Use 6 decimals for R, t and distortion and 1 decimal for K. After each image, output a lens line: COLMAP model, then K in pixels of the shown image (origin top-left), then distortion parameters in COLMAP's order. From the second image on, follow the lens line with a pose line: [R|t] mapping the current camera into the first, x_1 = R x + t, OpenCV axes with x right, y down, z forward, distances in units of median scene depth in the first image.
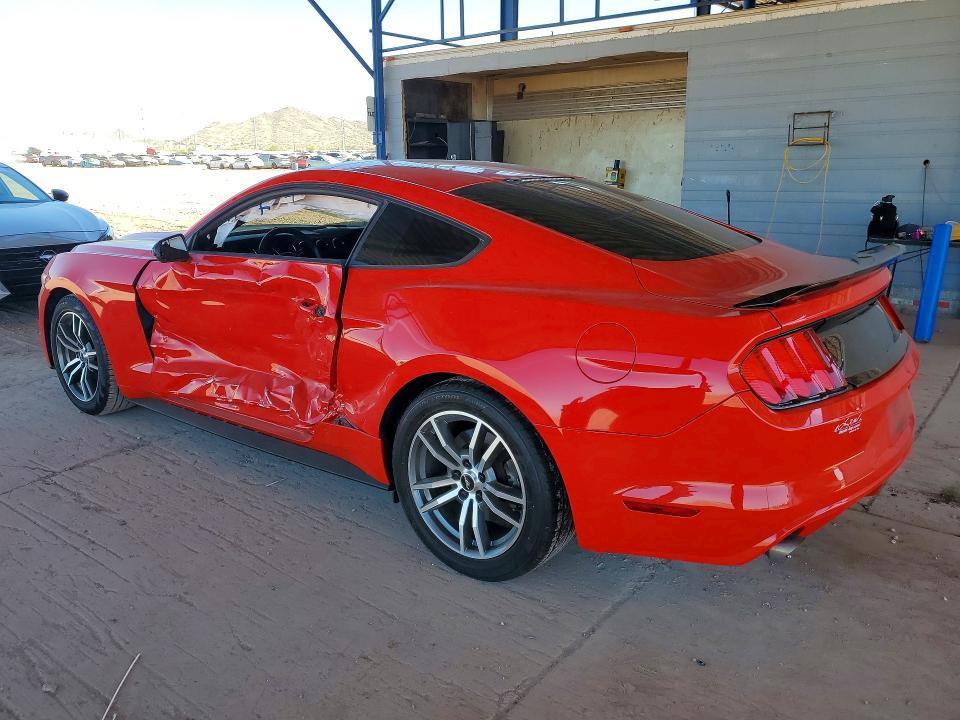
lens RADIAL K [[745.7, 0, 480.0], [0, 745.7, 360.0], [0, 0, 1]] dist [0.014184, 0.002438]
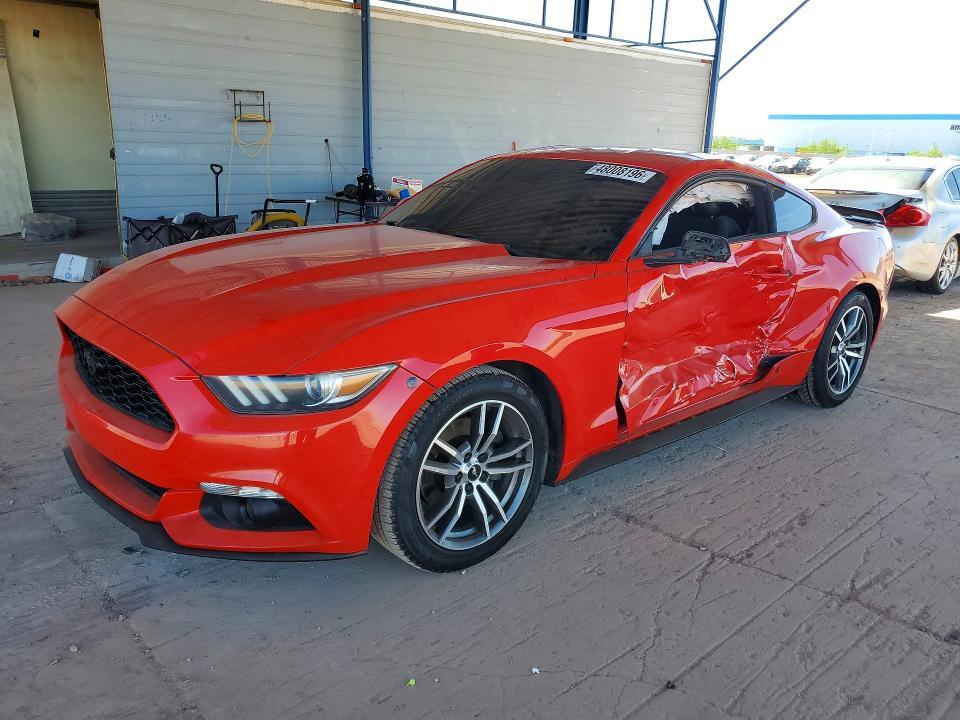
lens RADIAL K [[745.7, 0, 480.0], [0, 745.7, 360.0], [0, 0, 1]] dist [0.014184, 0.002438]
pose [[0.180673, -0.266405, 0.946777, -0.912155], [0.222168, 0.948792, 0.224576, -0.189474], [-0.958122, 0.169769, 0.230608, 0.724889]]
